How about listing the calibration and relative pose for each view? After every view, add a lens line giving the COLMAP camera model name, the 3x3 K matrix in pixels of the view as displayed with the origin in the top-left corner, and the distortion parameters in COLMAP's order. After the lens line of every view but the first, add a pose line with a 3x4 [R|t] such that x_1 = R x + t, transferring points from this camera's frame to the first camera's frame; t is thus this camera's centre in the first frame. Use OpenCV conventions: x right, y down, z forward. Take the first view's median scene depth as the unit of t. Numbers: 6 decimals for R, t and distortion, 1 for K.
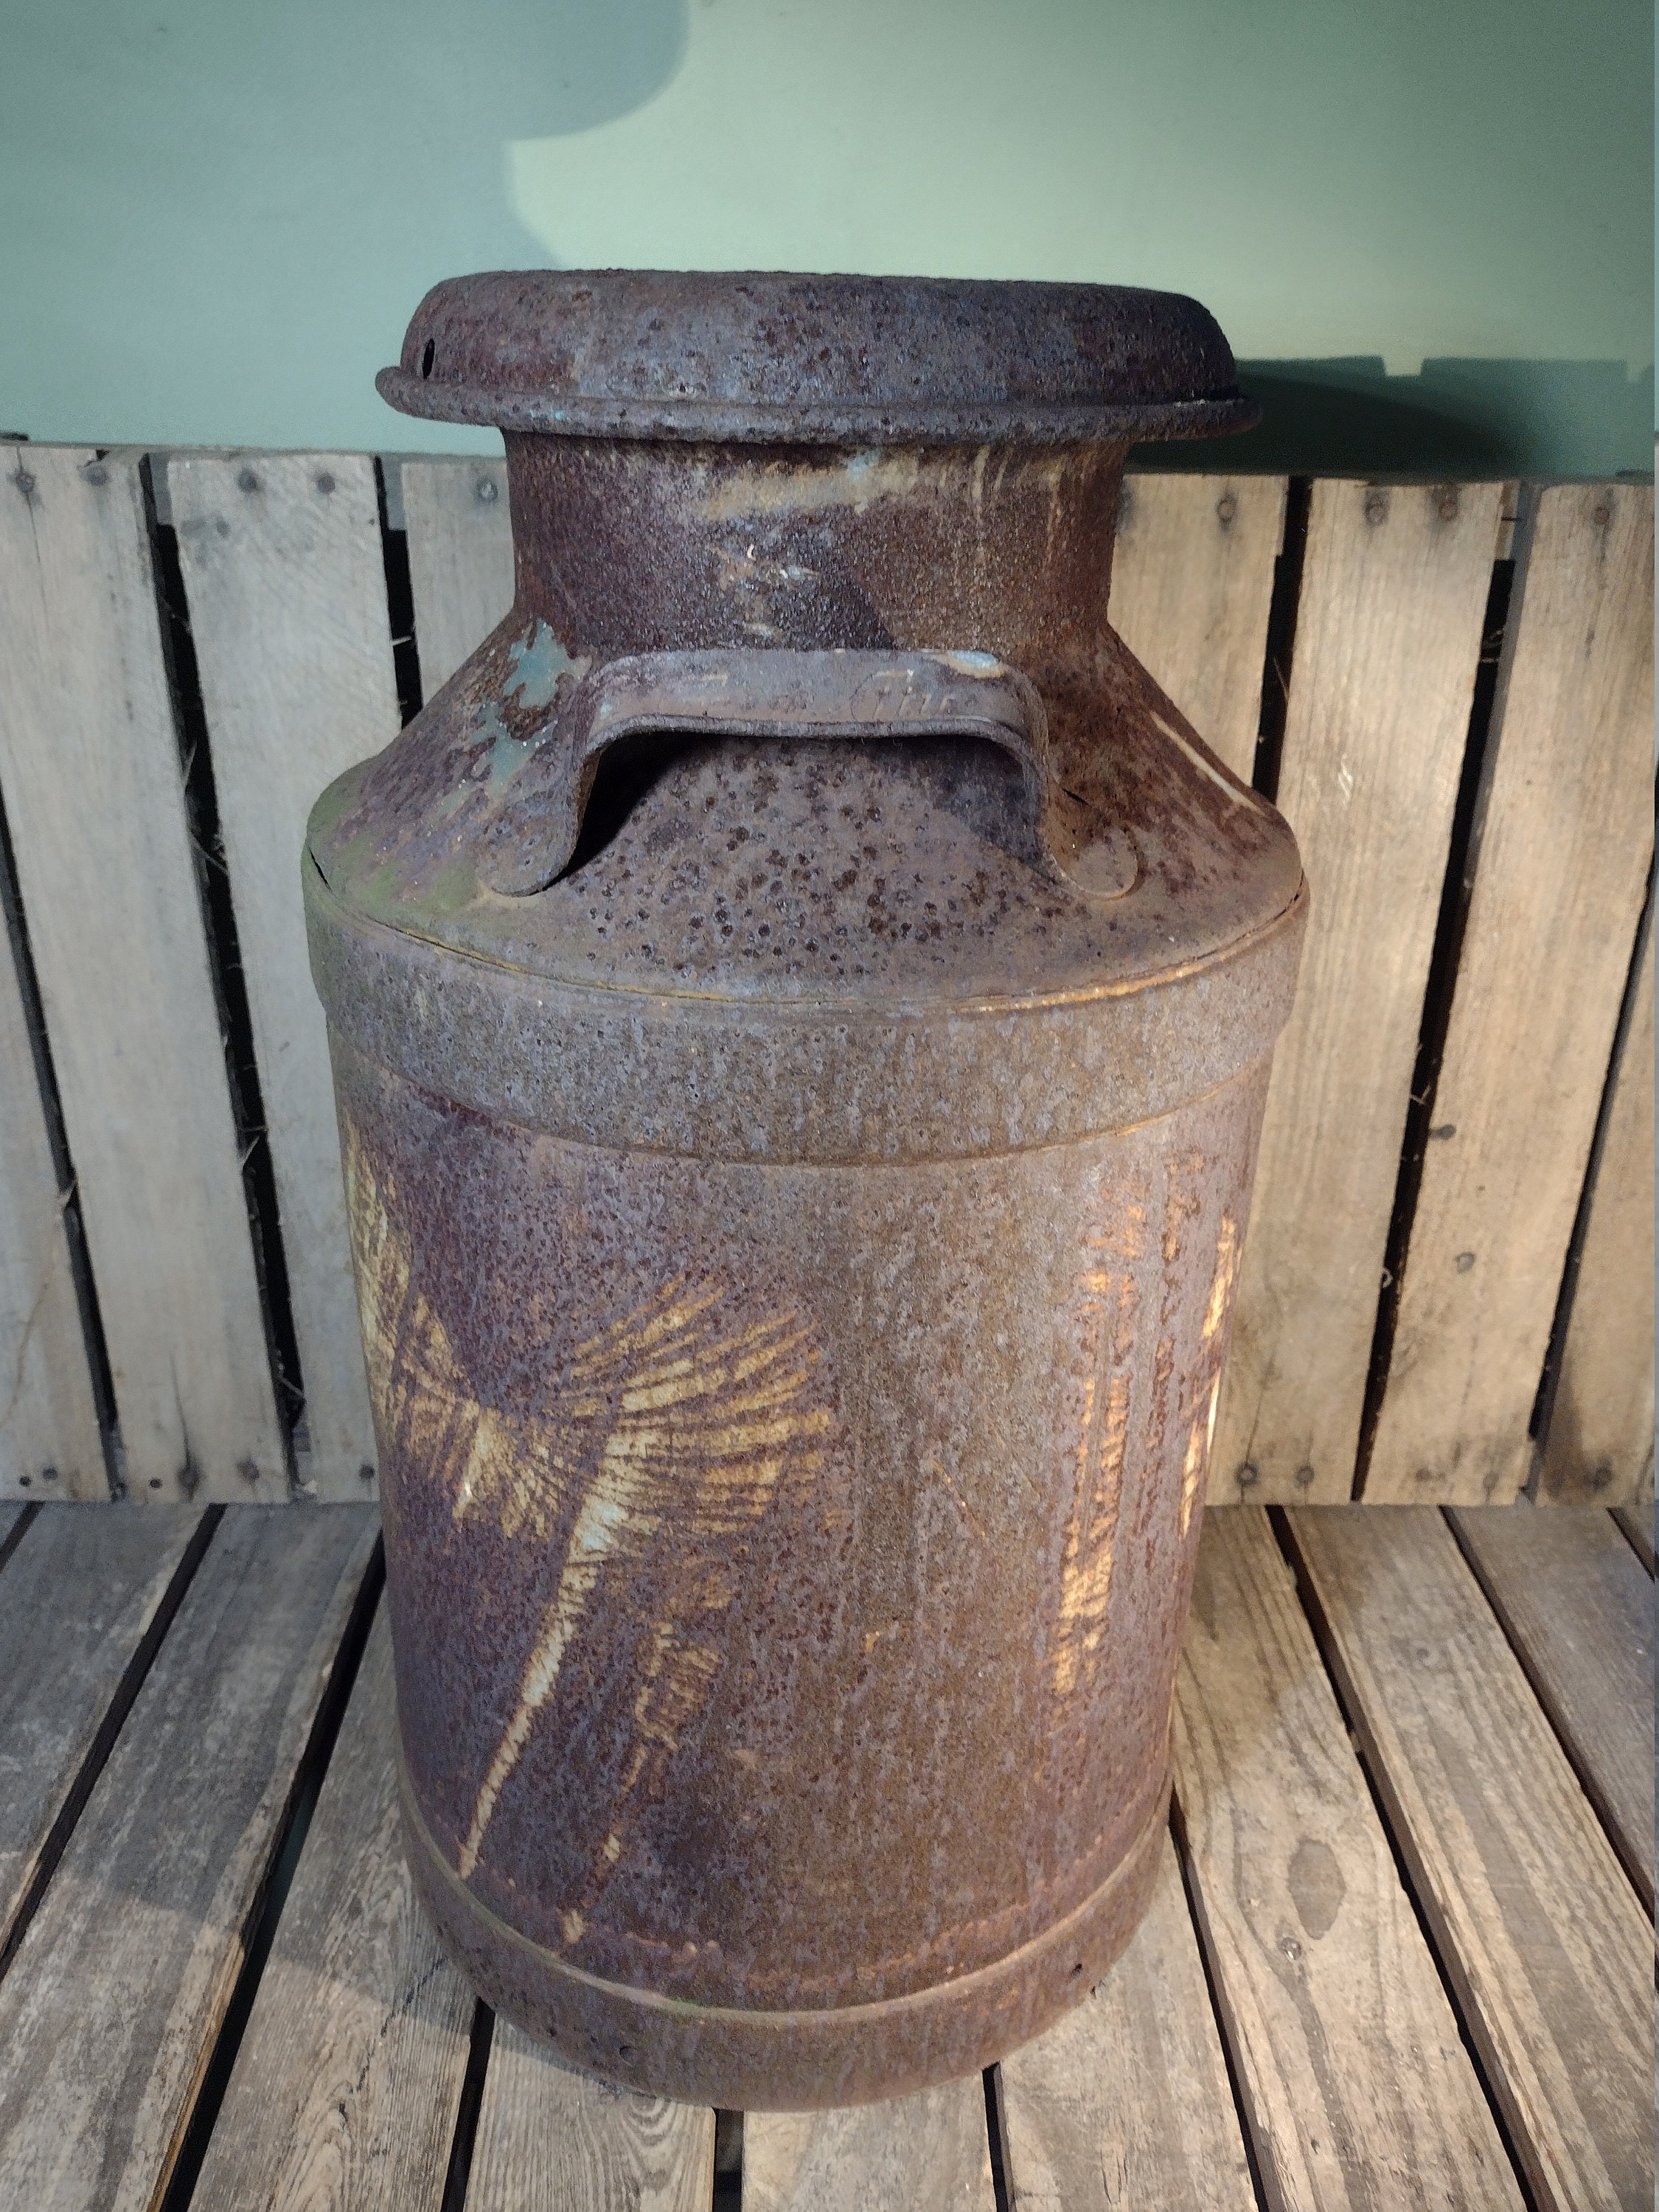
lens RADIAL K [[1629.5, 0, 830.3], [0, 1629.5, 934.8], [0, 0, 1]] dist [0.011885, -0.004904]
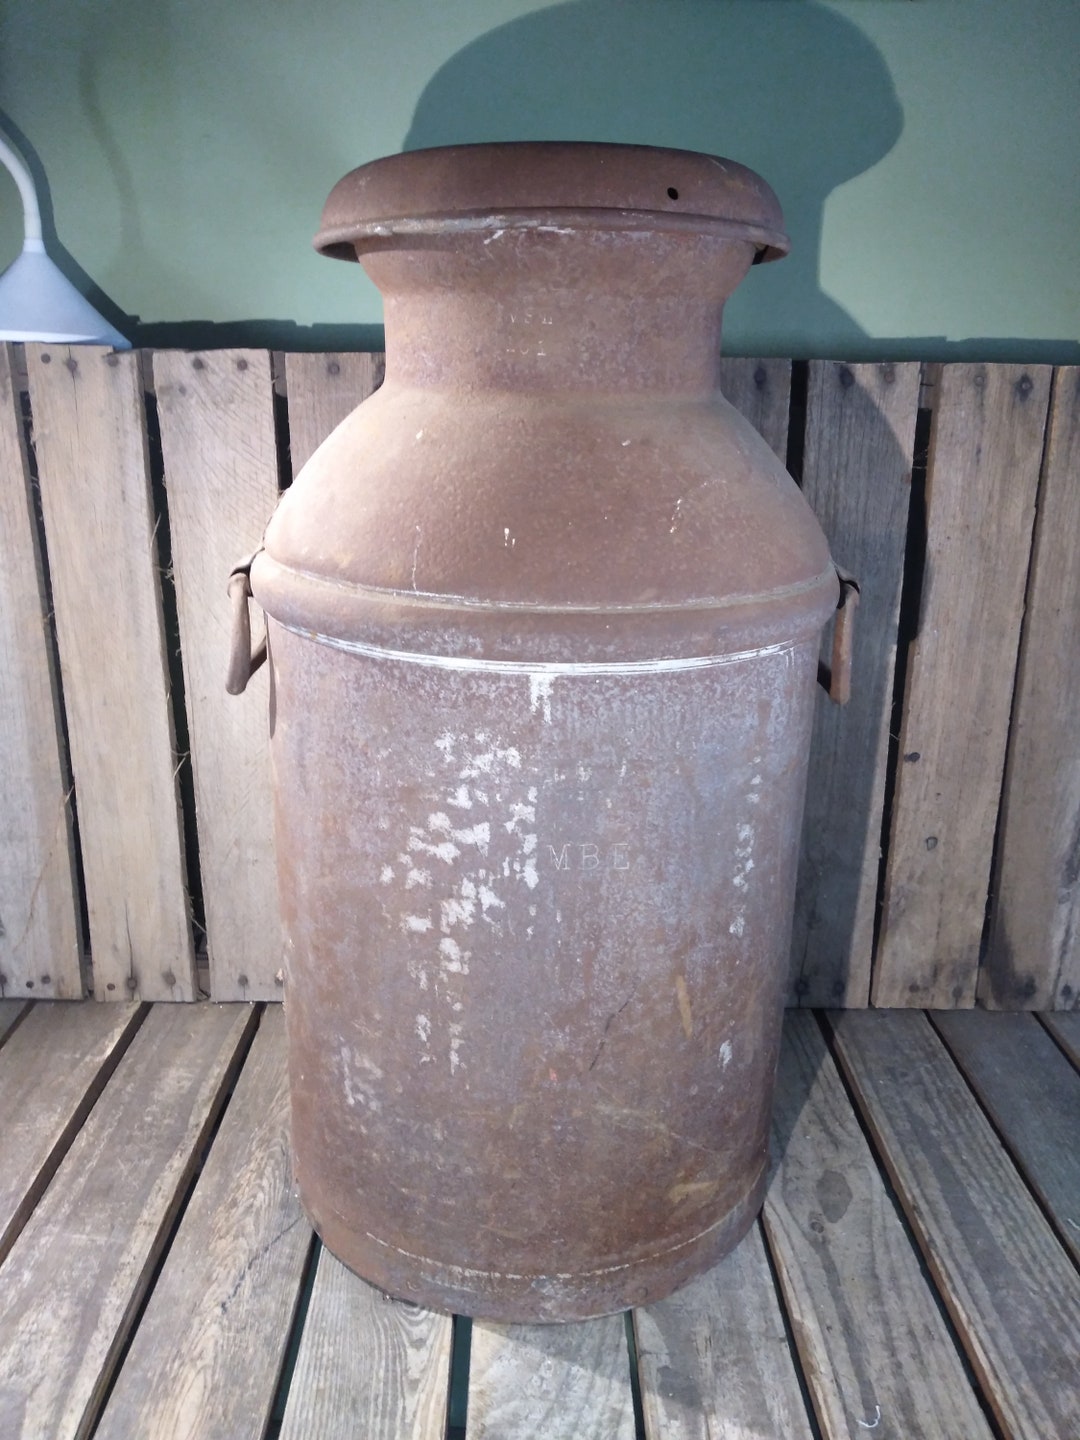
lens RADIAL K [[1153.3, 0, 544.9], [0, 1153.3, 647.7], [0, 0, 1]] dist [0.001403, 0.000125]
pose [[0.999888, -0.004042, -0.014386, 0.028943], [0.001997, 0.990229, -0.139437, 0.181636], [0.014809, 0.139393, 0.990126, -0.163777]]
